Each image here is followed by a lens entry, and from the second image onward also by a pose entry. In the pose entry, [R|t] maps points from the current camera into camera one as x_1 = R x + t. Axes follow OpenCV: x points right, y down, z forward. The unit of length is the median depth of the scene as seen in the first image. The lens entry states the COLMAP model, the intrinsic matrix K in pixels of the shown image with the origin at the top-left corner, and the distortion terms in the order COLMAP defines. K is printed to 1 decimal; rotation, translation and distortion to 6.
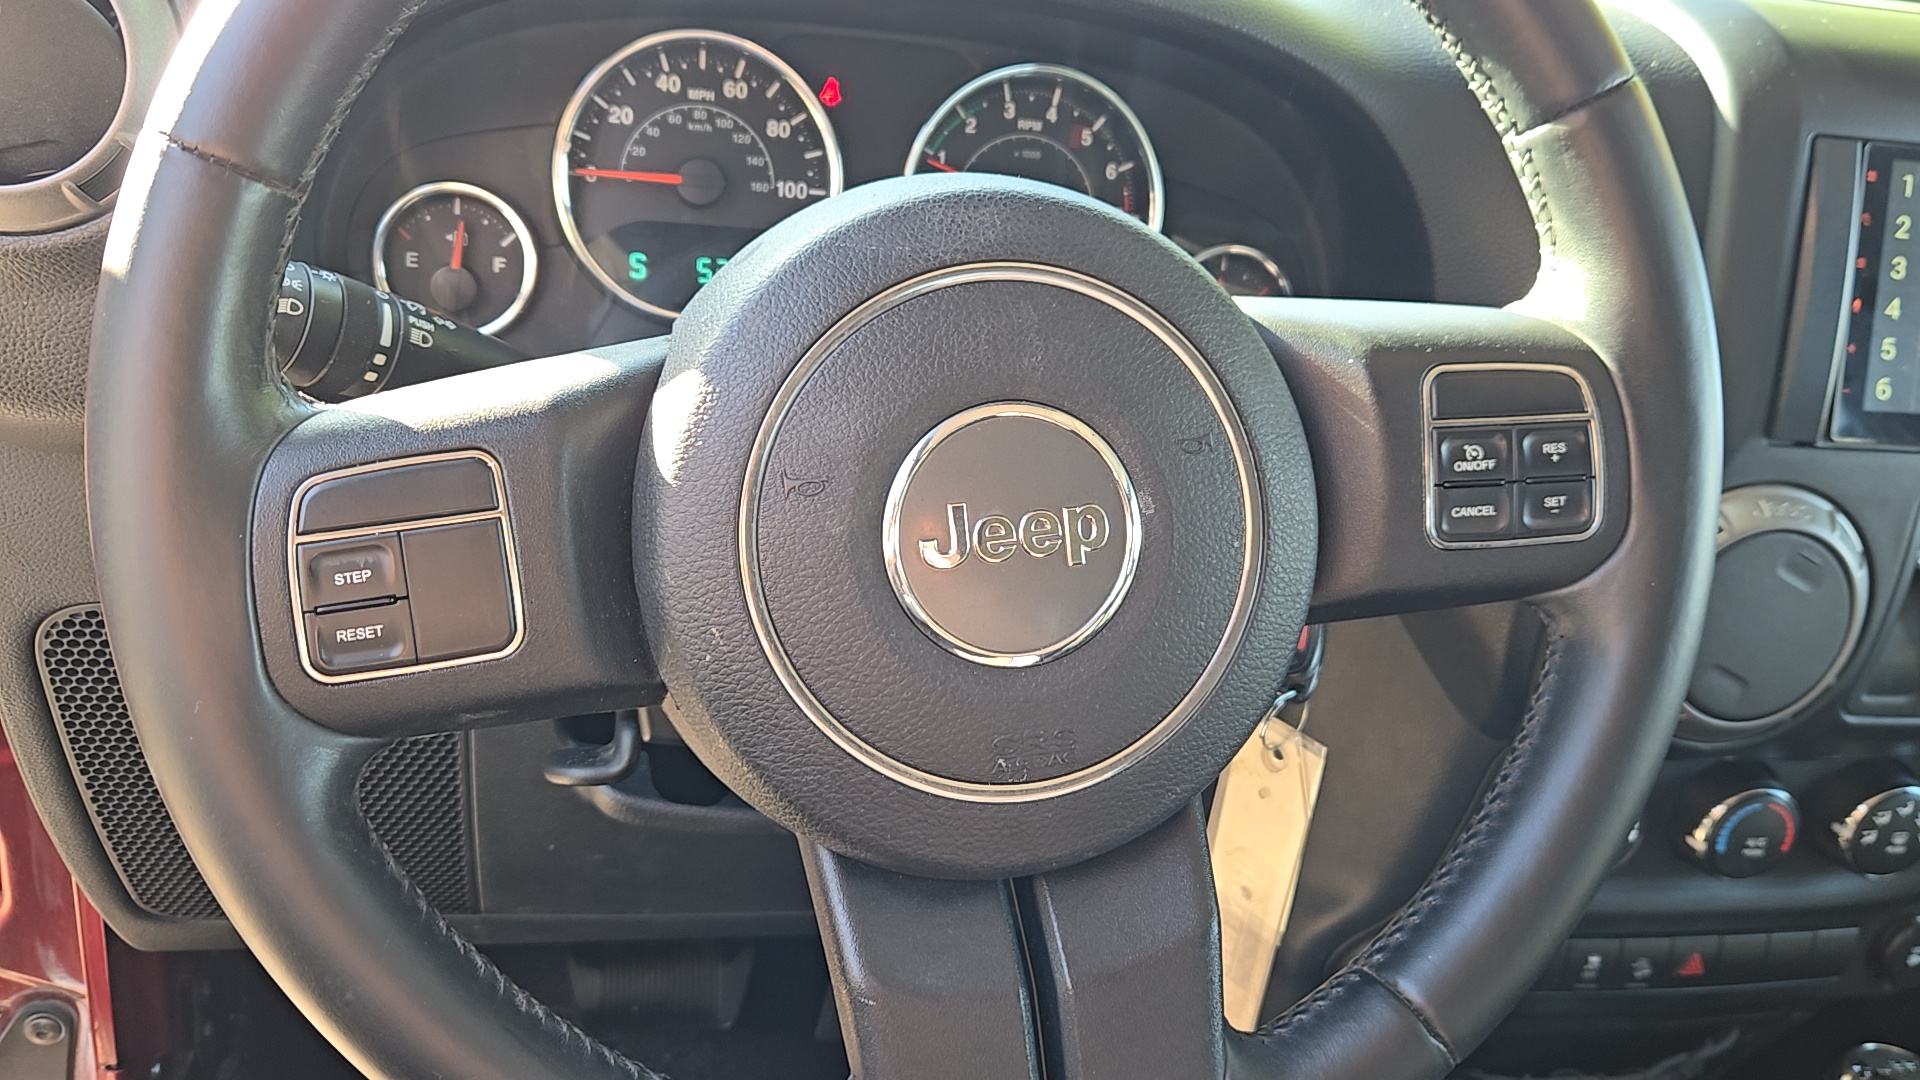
lens RADIAL K [[1589.5, 0, 977.9], [0, 1589.5, 533.8], [0, 0, 1]] dist [0.016590, 0.001568]
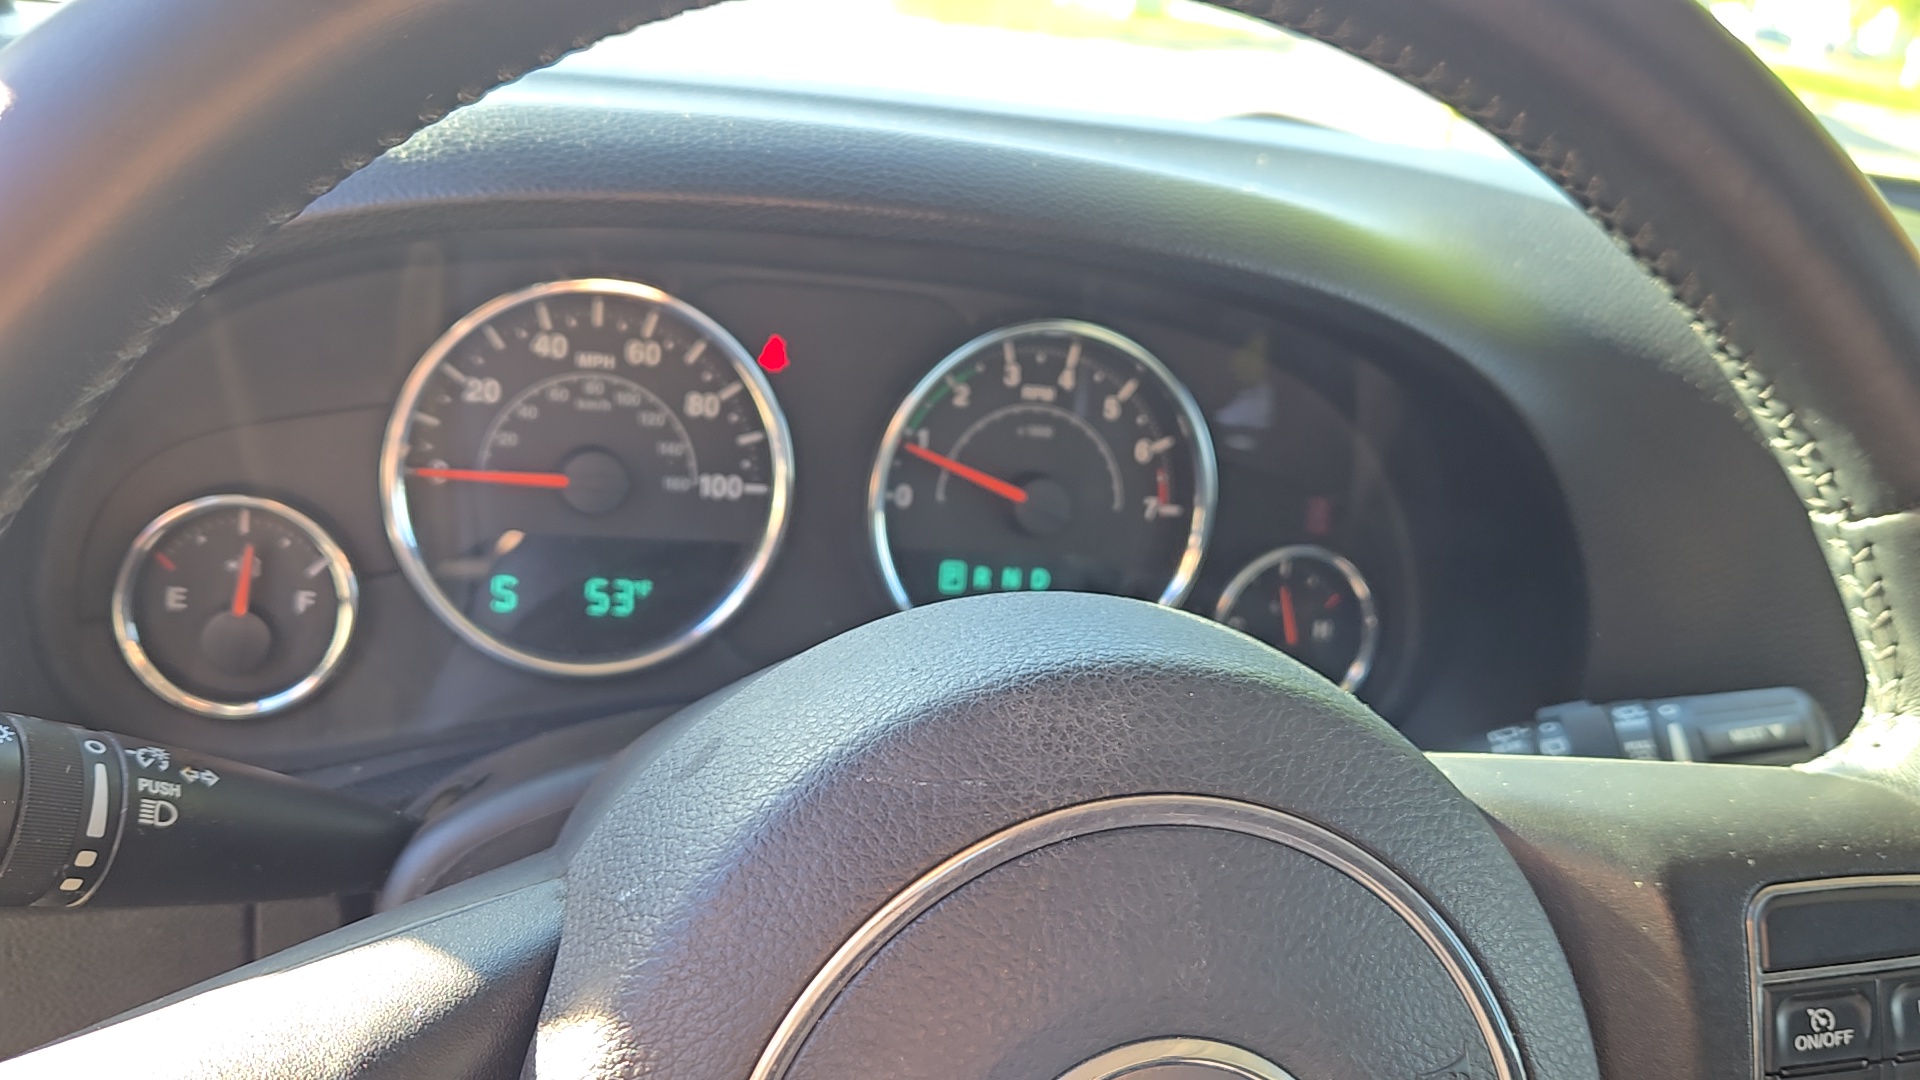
lens RADIAL K [[1559.2, 0, 960.0], [0, 1559.2, 540.0], [0, 0, 1]] dist [0.003495, -0.004145]
pose [[0.996988, -0.003240, 0.077494, -0.064185], [0.006598, 0.999048, -0.043114, -0.163420], [-0.077281, 0.043495, 0.996060, 0.285278]]
